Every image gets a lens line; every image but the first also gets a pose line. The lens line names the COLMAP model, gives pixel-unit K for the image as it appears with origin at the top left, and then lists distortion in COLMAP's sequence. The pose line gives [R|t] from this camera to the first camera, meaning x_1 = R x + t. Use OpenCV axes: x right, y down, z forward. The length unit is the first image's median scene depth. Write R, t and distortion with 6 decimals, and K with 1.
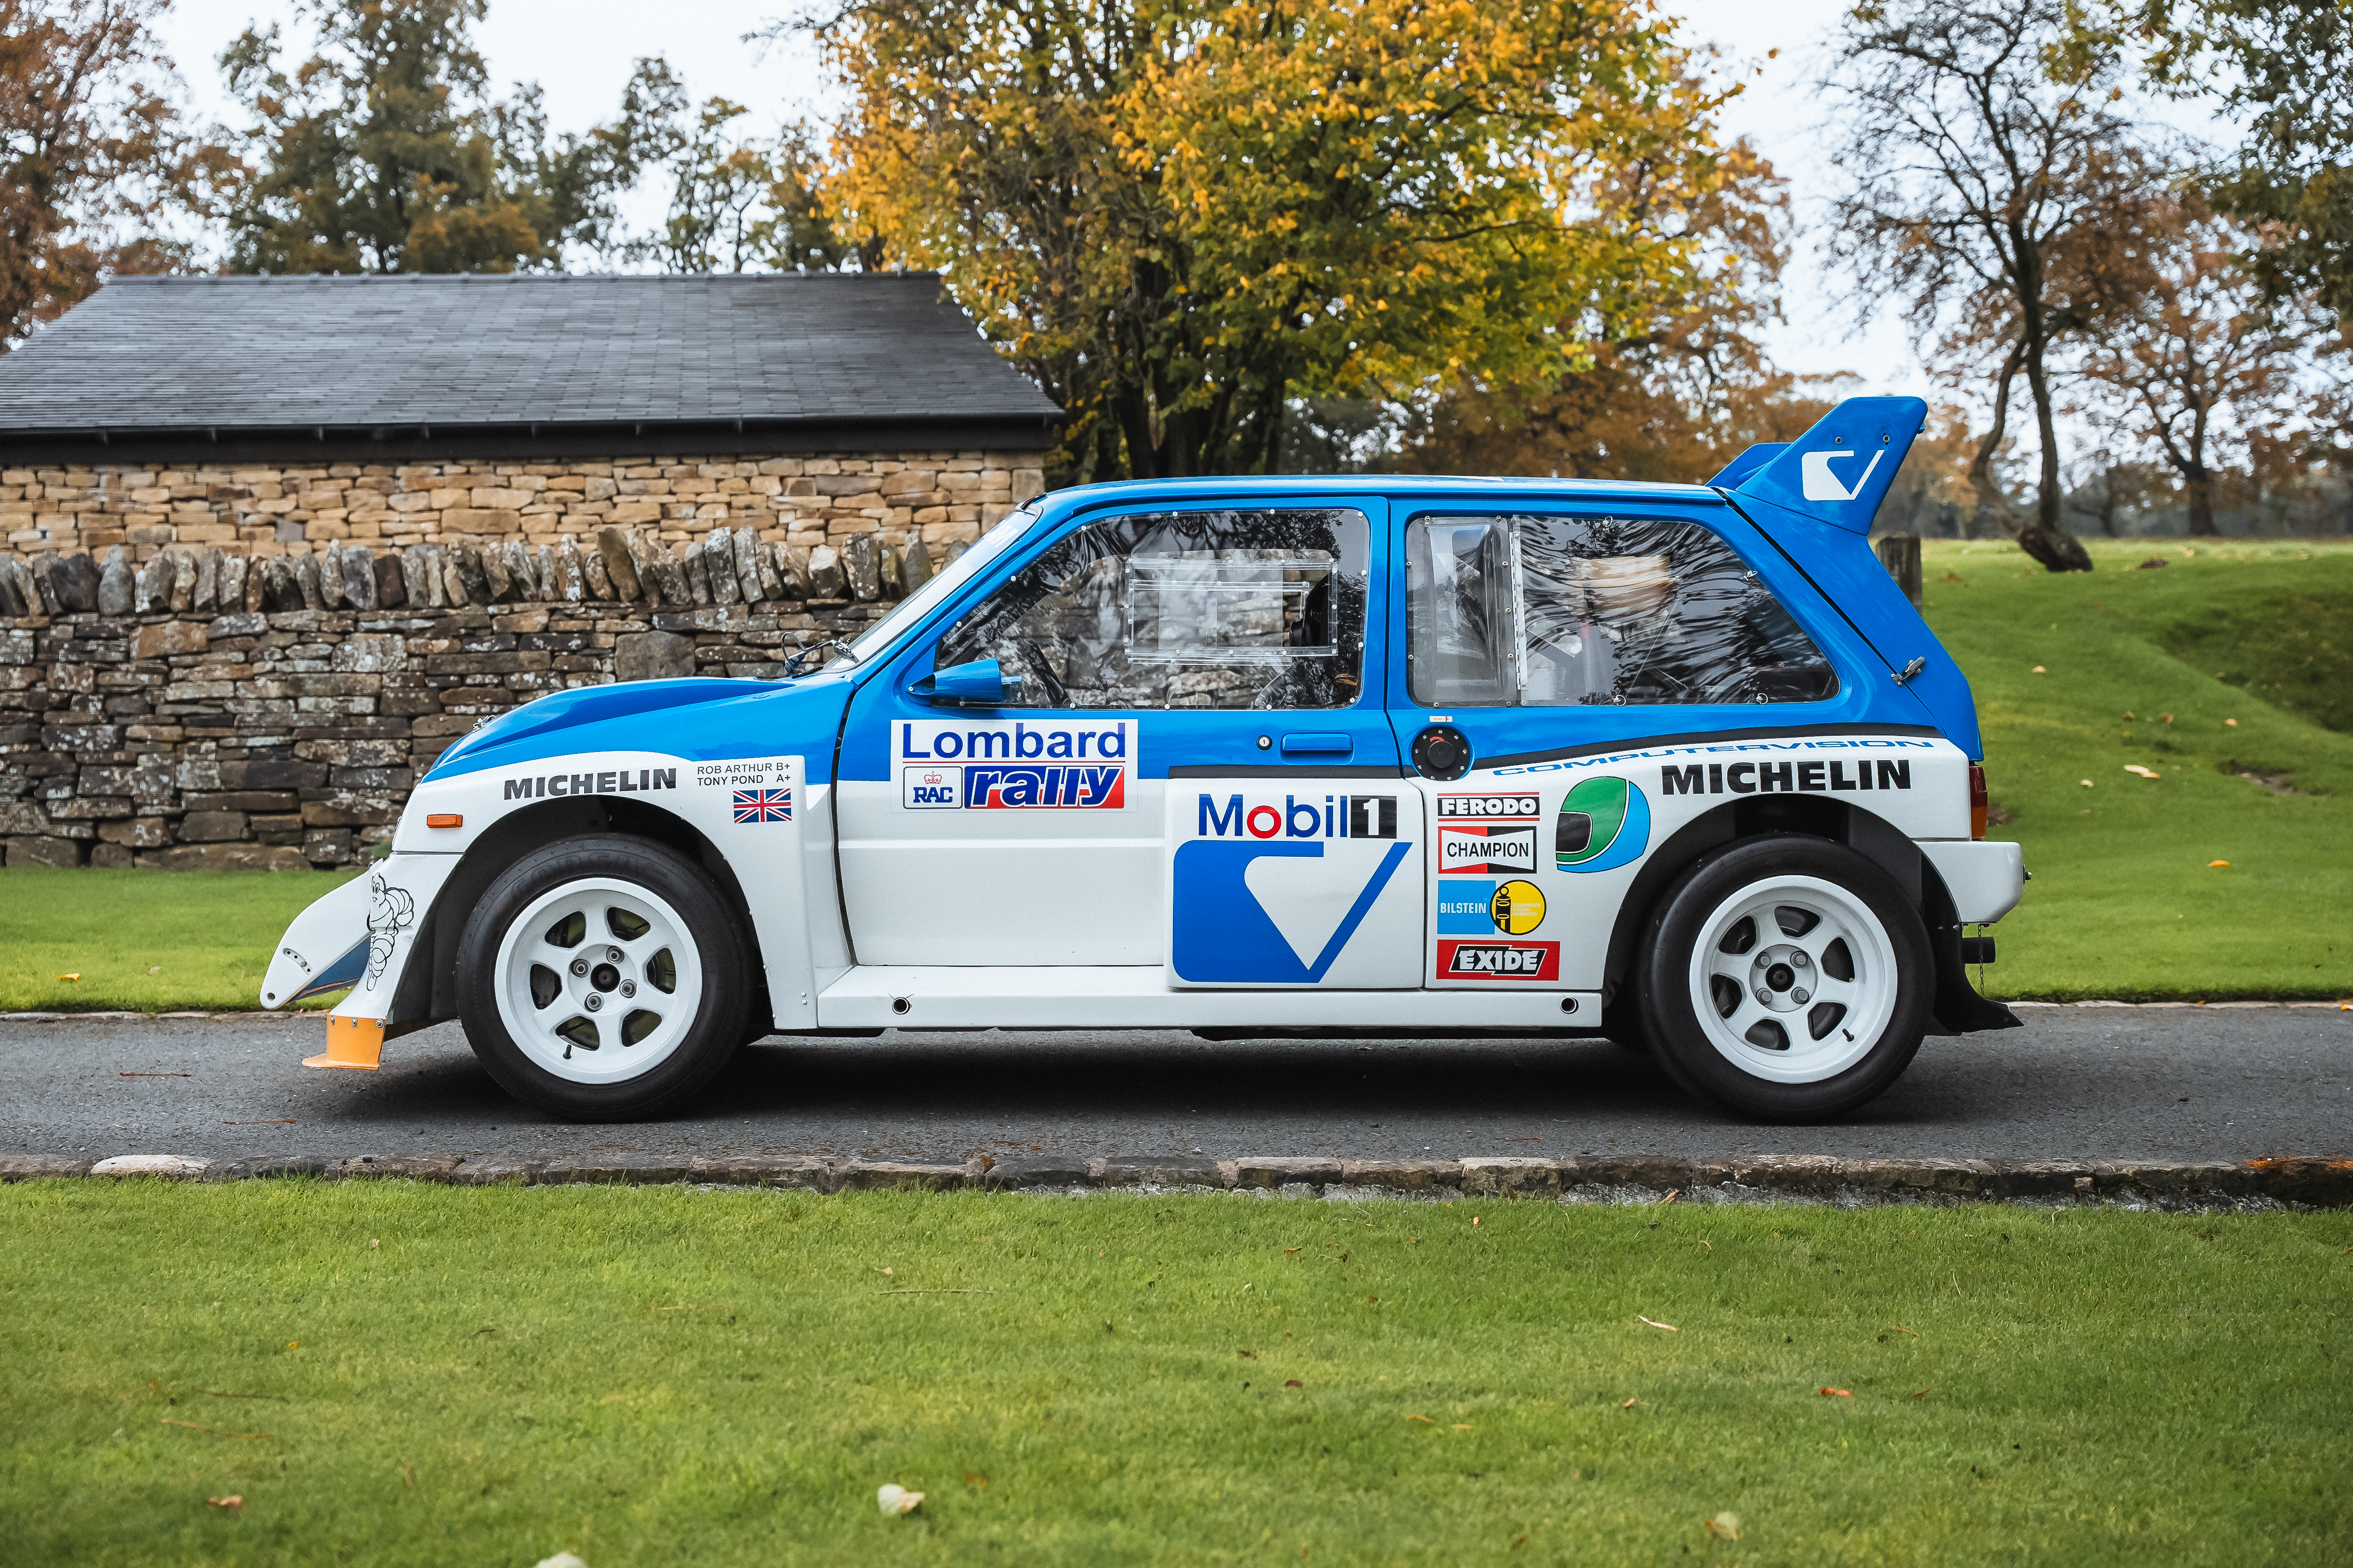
lens RADIAL K [[3336.0, 0, 1172.3], [0, 3336.0, 771.1], [0, 0, 1]] dist [0.018020, 0.077675]
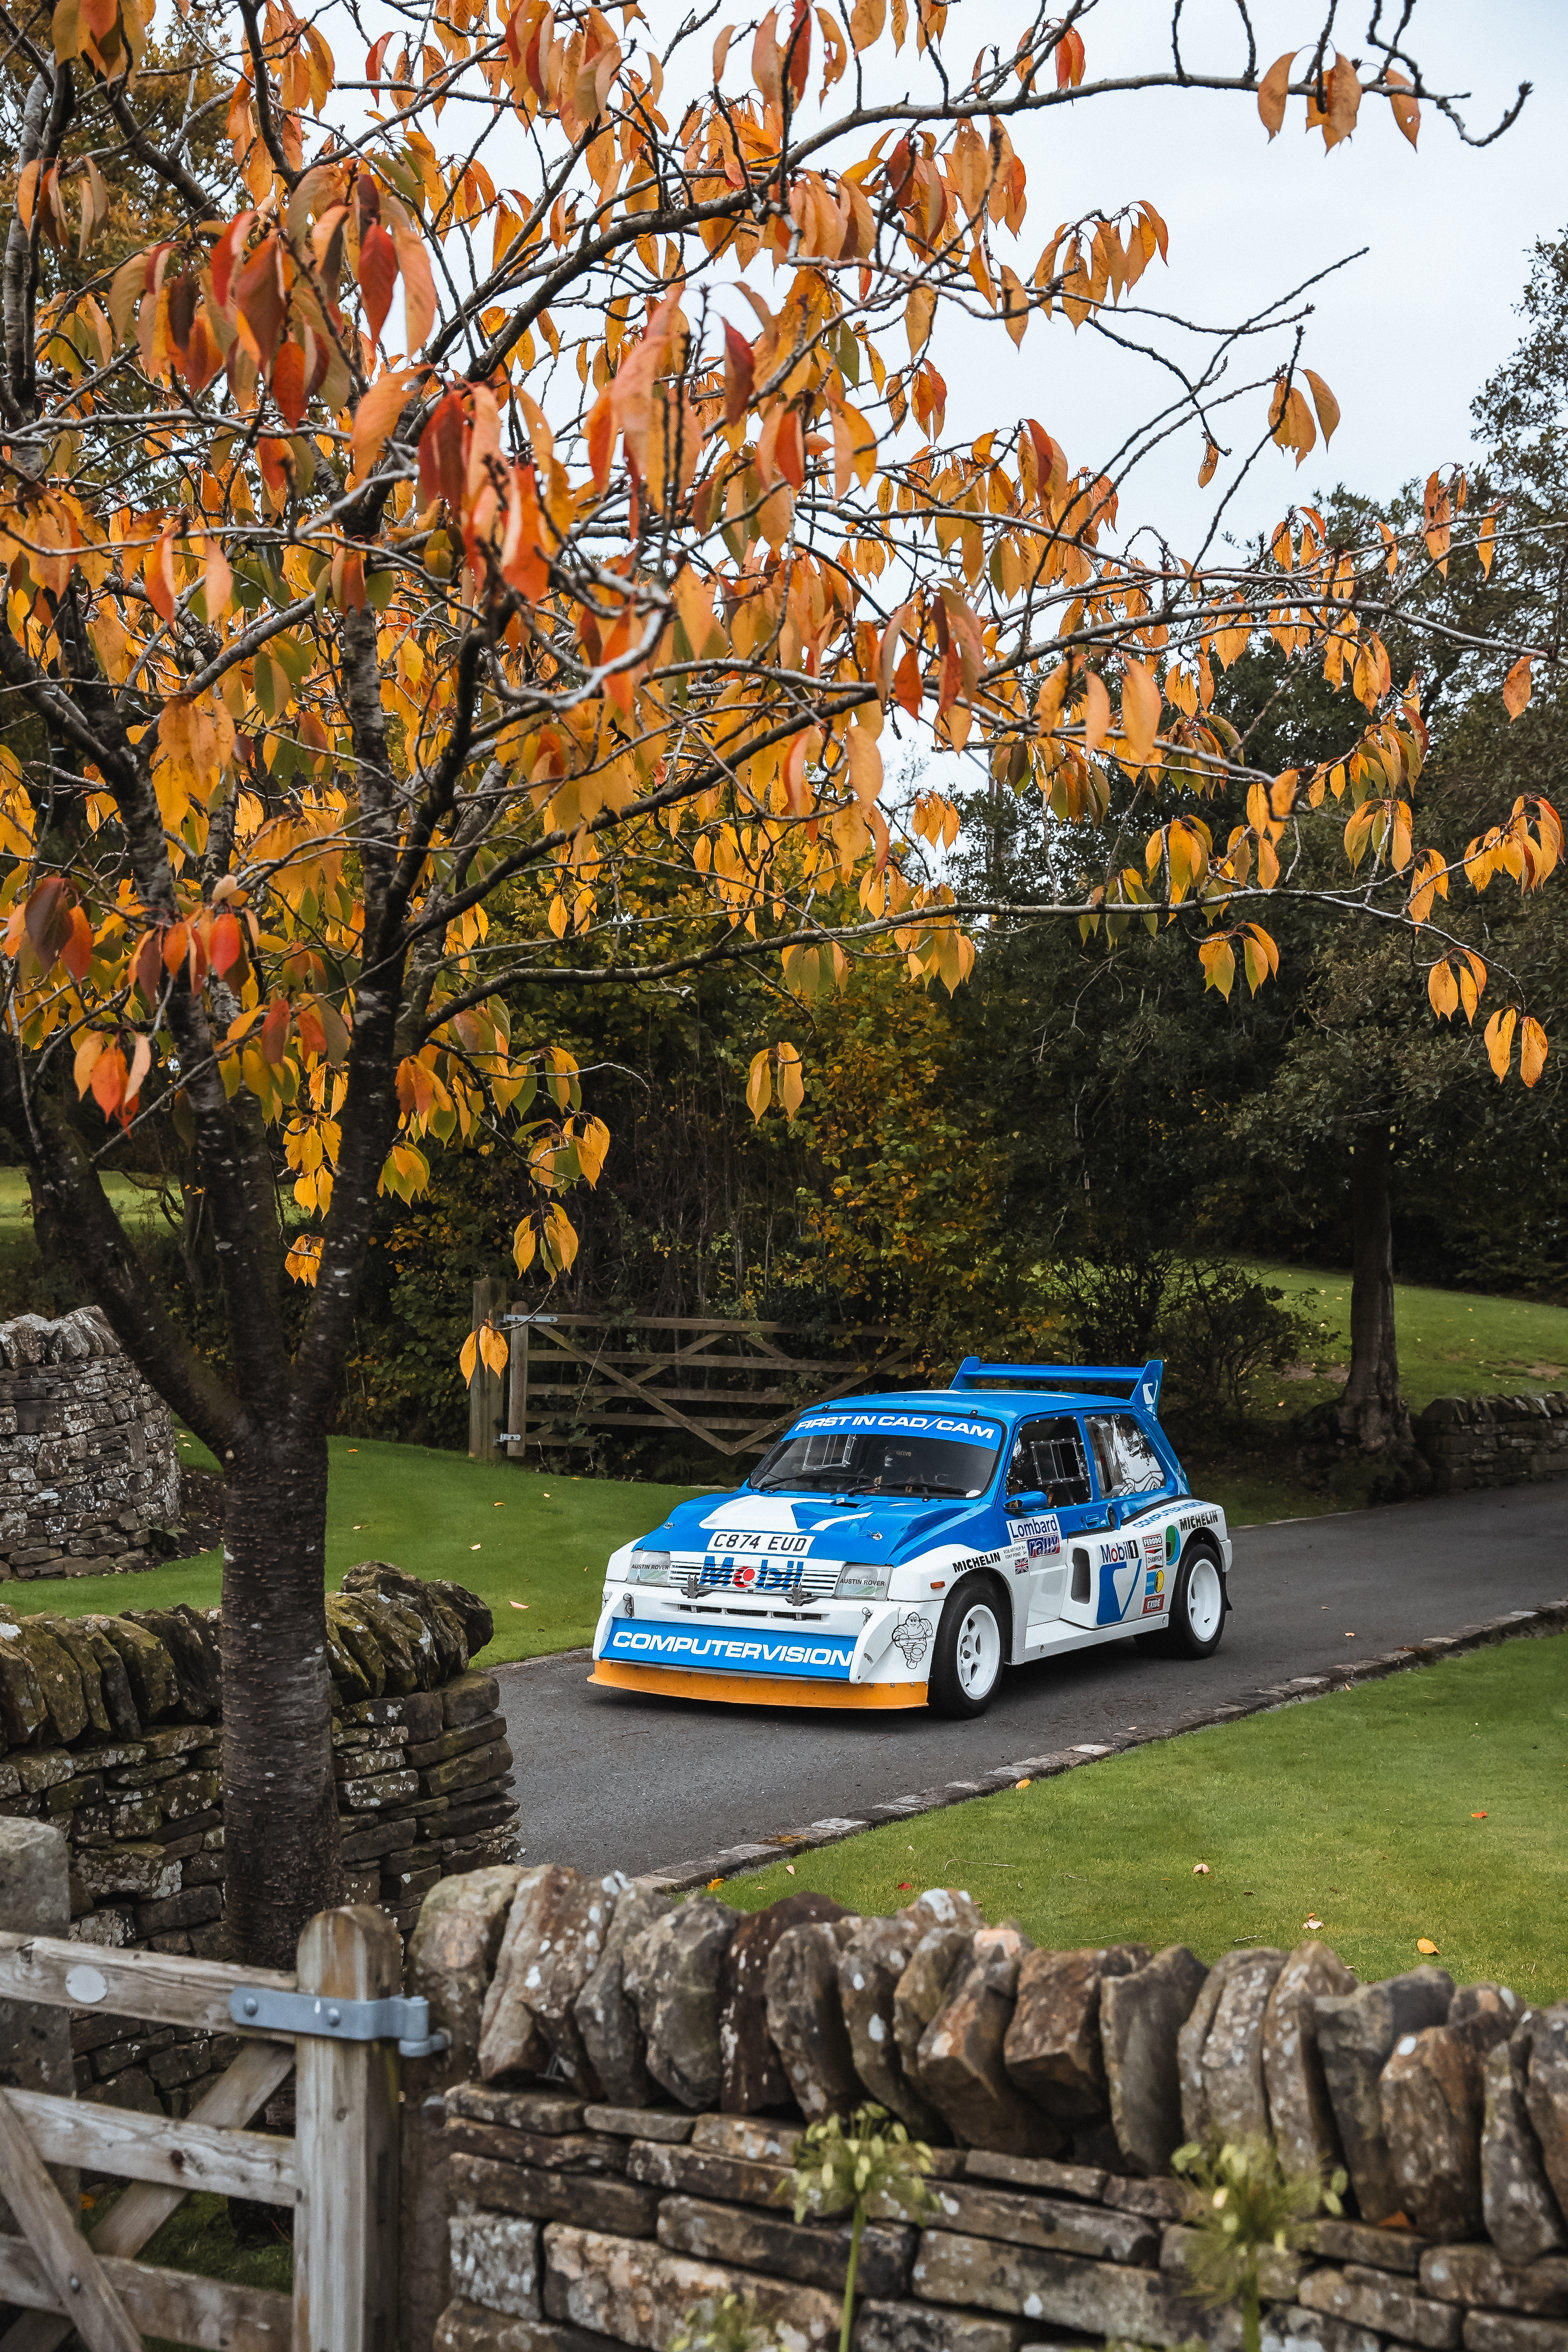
lens RADIAL K [[2917.9, 0, 784.0], [0, 2917.9, 1176.0], [0, 0, 1]] dist [0.019504, 0.021547]
pose [[0.522079, 0.030796, 0.852341, -0.939204], [0.000814, 0.999329, -0.036606, -0.089972], [-0.852897, 0.019805, 0.521704, 0.047203]]
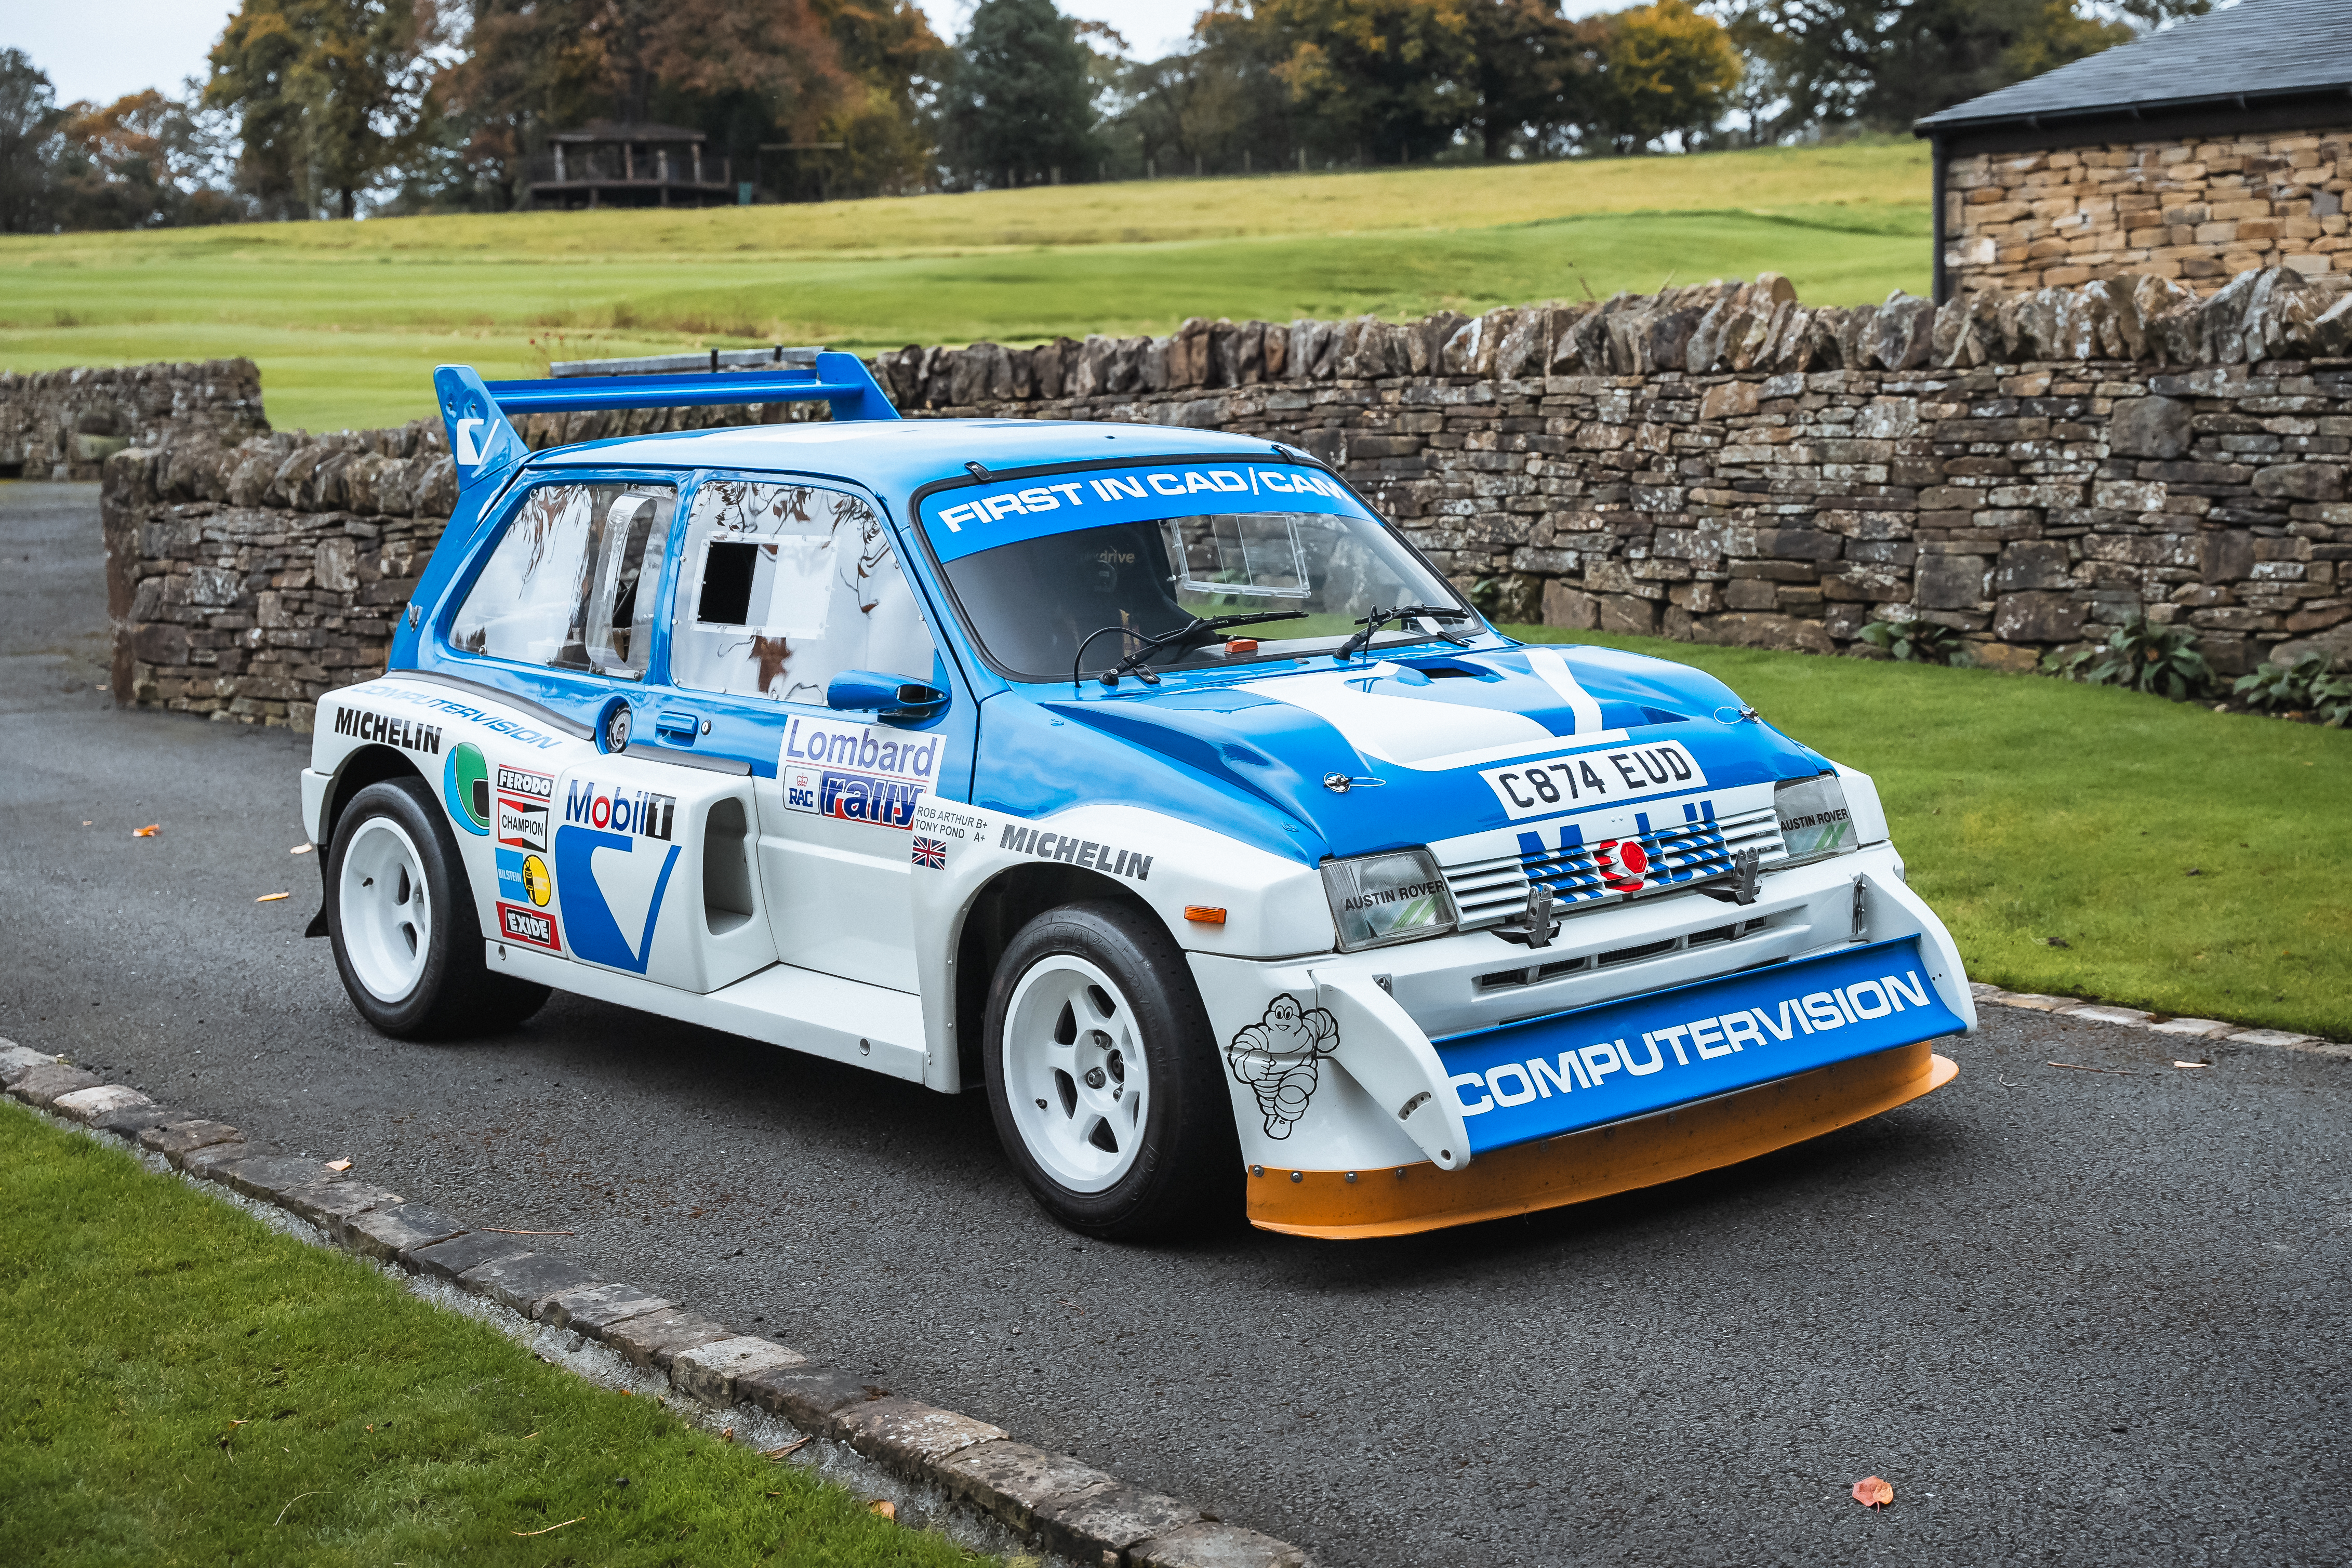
lens RADIAL K [[3361.6, 0, 1177.5], [0, 3361.6, 806.9], [0, 0, 1]] dist [0.022541, 0.037412]
pose [[0.646587, 0.100104, -0.756243, 0.355217], [0.012392, 0.989843, 0.141621, -0.063337], [0.762739, -0.100942, 0.638780, 0.234573]]
